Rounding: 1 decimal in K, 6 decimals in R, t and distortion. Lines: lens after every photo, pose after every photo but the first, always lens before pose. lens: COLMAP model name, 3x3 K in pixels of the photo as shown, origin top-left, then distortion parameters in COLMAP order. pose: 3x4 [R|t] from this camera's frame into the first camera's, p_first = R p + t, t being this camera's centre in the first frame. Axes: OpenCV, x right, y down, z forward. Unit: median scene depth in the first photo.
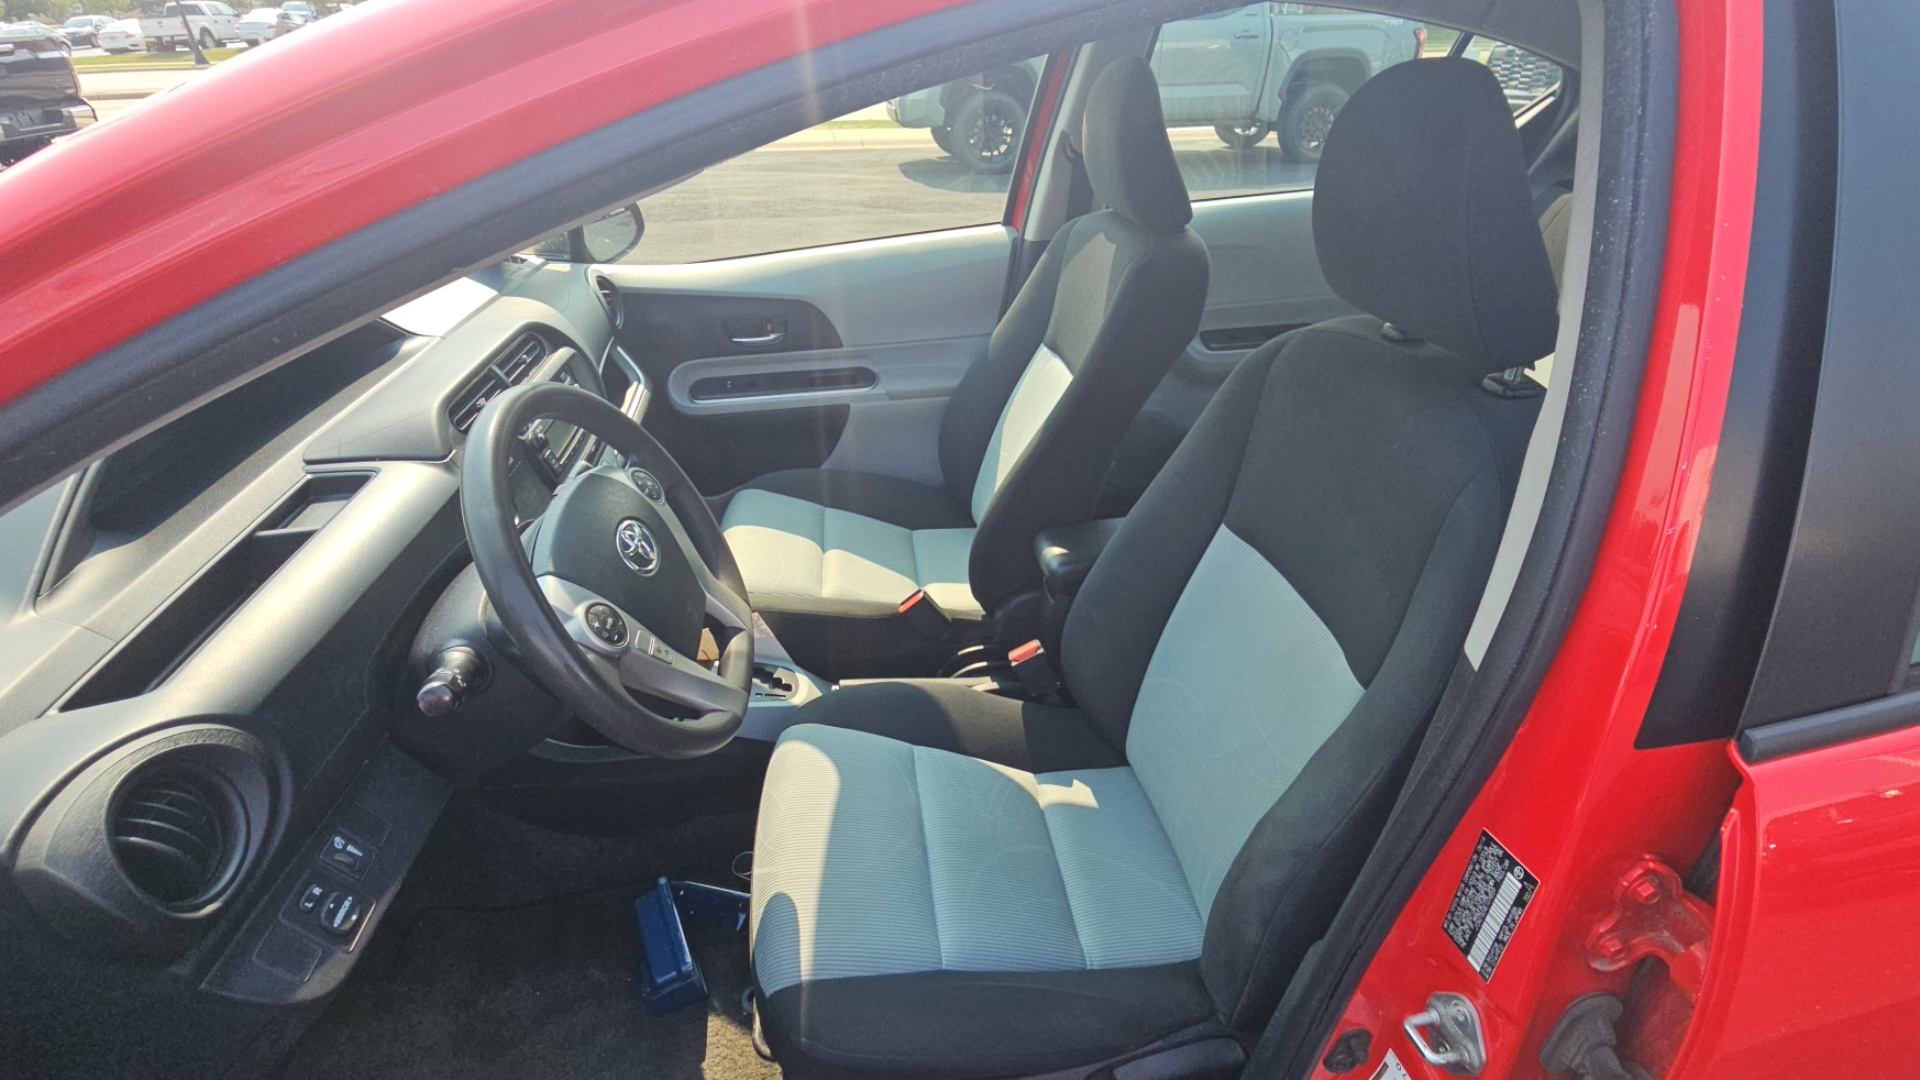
lens RADIAL K [[856.5, 0, 977.5], [0, 856.5, 547.4], [0, 0, 1]] dist [0.009592, -0.007110]
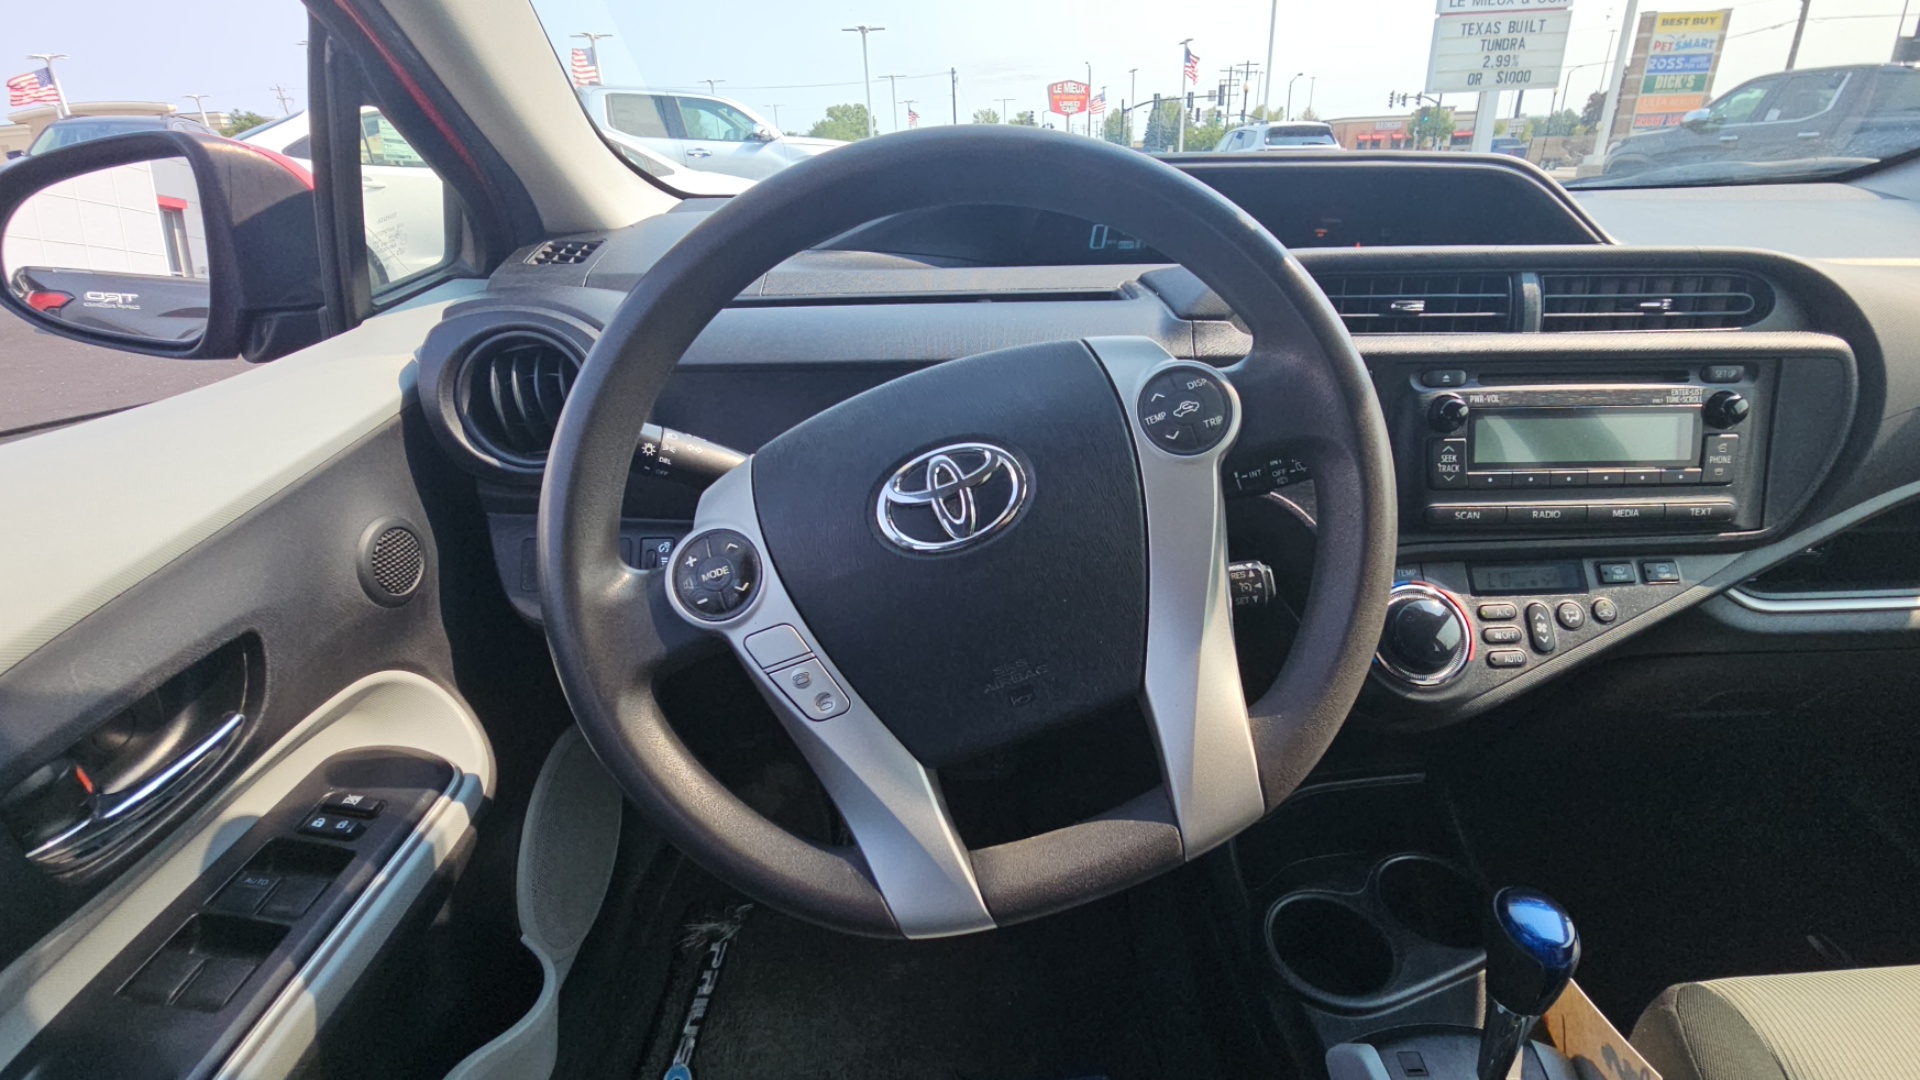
lens RADIAL K [[856.5, 0, 981.1], [0, 856.5, 545.9], [0, 0, 1]] dist [0.009592, -0.007110]
pose [[-0.139067, 0.414932, -0.899162, 0.020891], [-0.500600, 0.753971, 0.425355, -0.083865], [0.854436, 0.509273, 0.102862, 0.441987]]
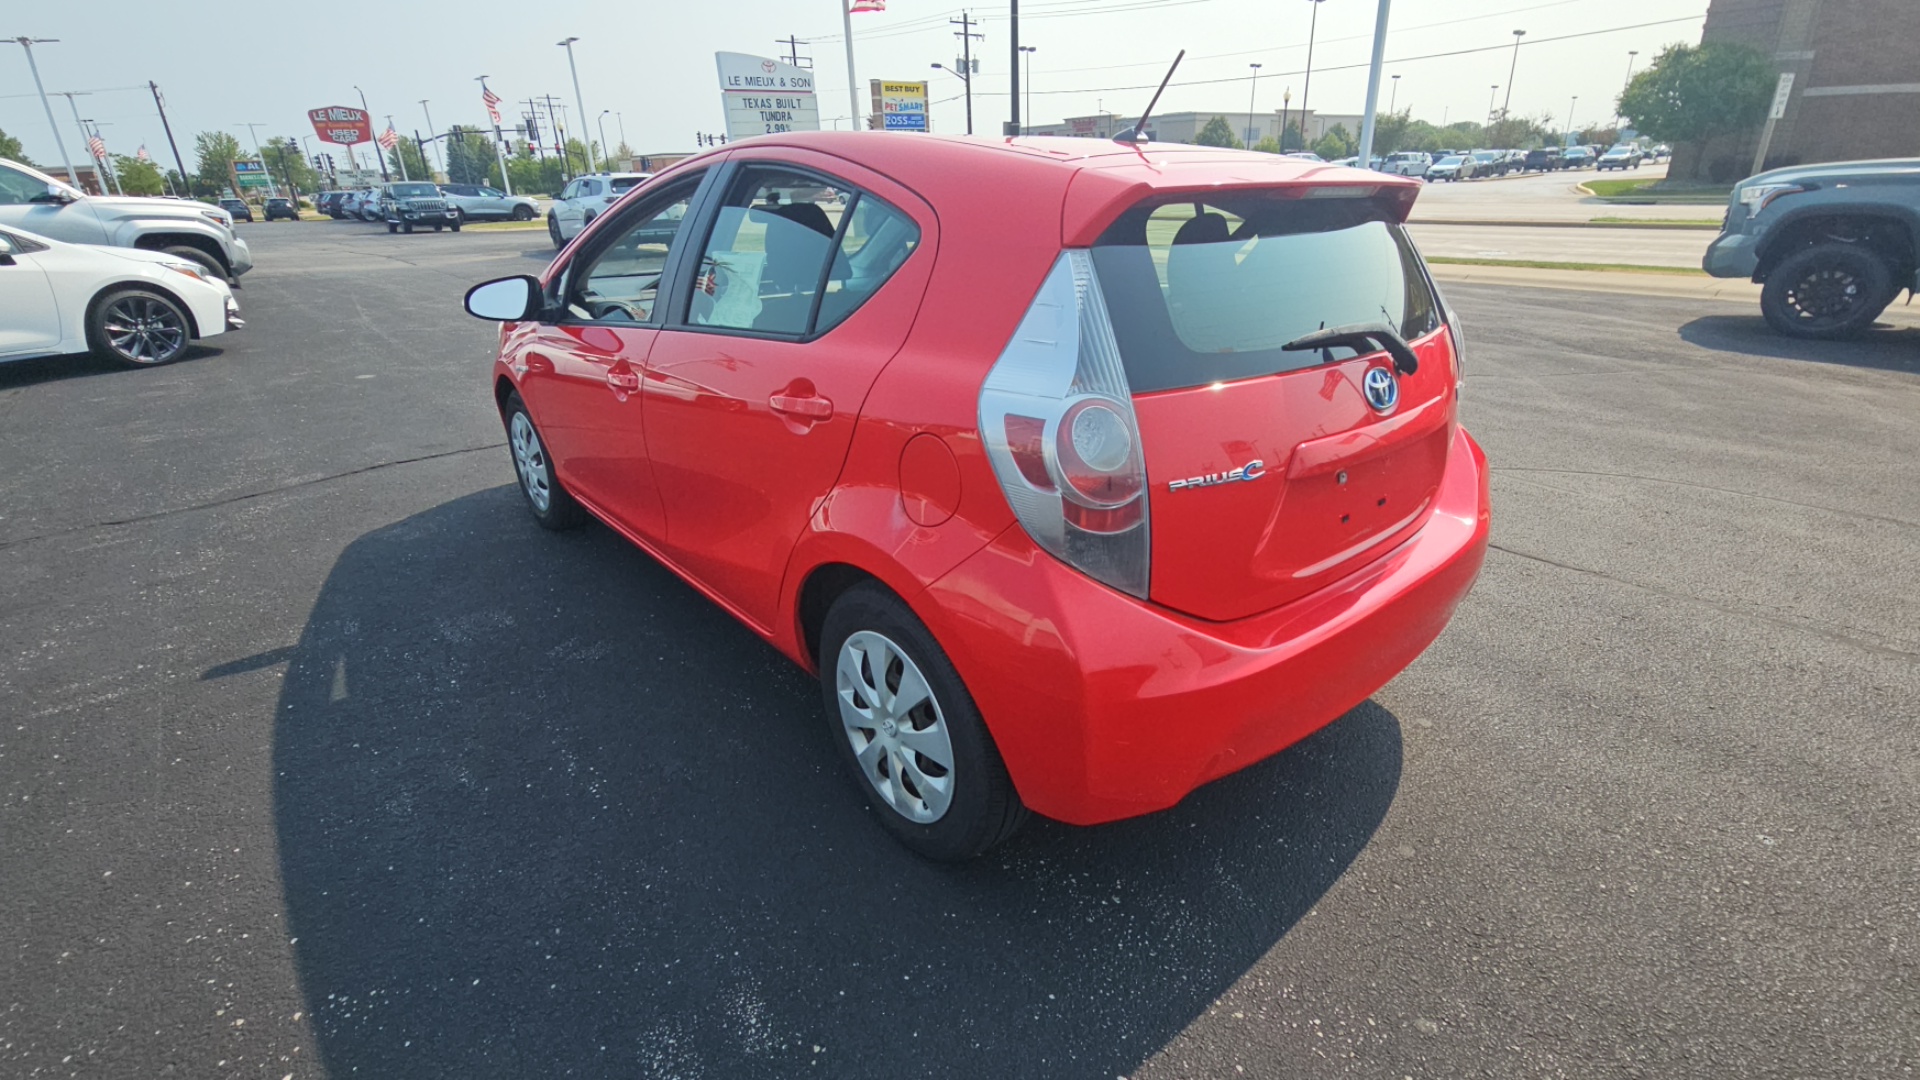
lens RADIAL K [[856.5, 0, 977.9], [0, 856.5, 542.1], [0, 0, 1]] dist [0.009592, -0.007110]
pose [[0.521997, 0.330847, -0.786167, 1.619455], [-0.433154, 0.896834, 0.089814, 0.022483], [0.734776, 0.293649, 0.611453, -0.091168]]
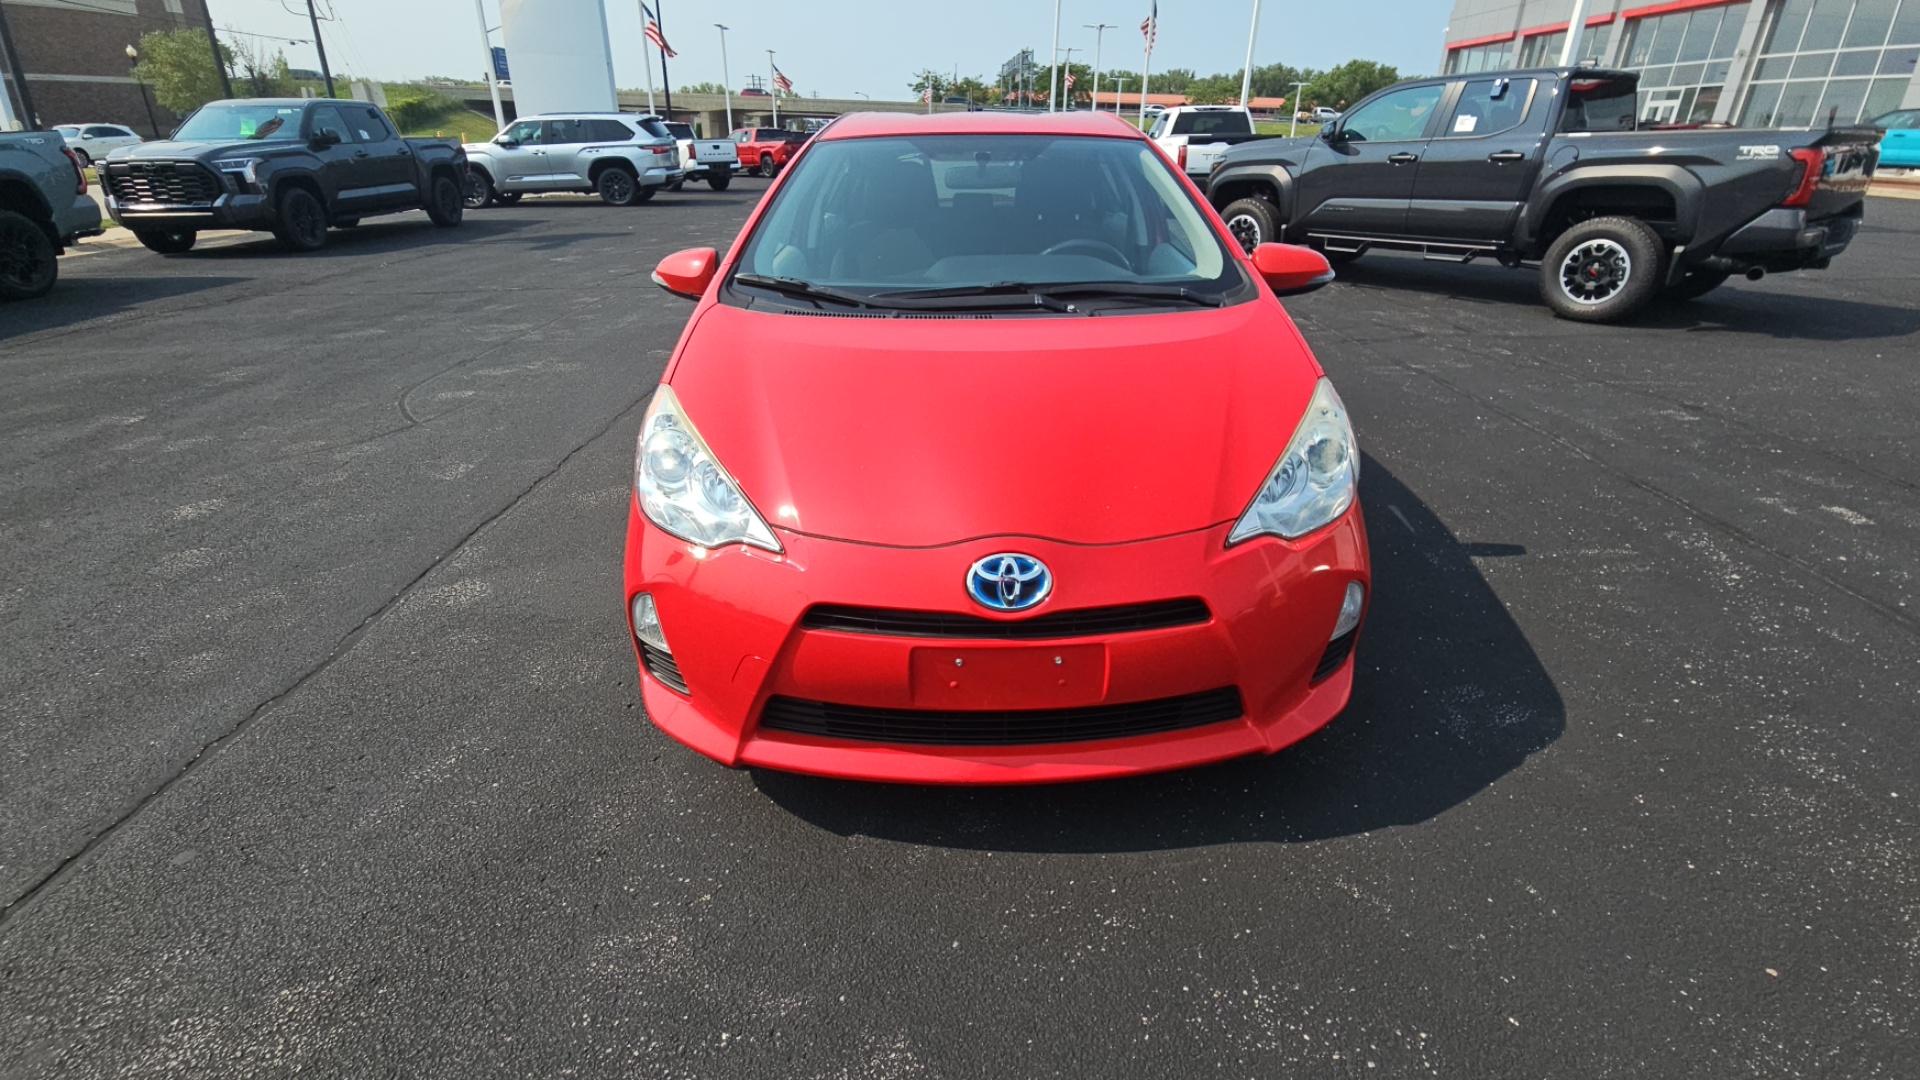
lens RADIAL K [[856.5, 0, 959.5], [0, 856.5, 566.1], [0, 0, 1]] dist [0.009592, -0.007110]
pose [[0.156517, -0.431159, 0.888597, -1.927855], [0.507296, 0.807037, 0.302230, -0.173947], [-0.847439, 0.403477, 0.345040, 0.297193]]
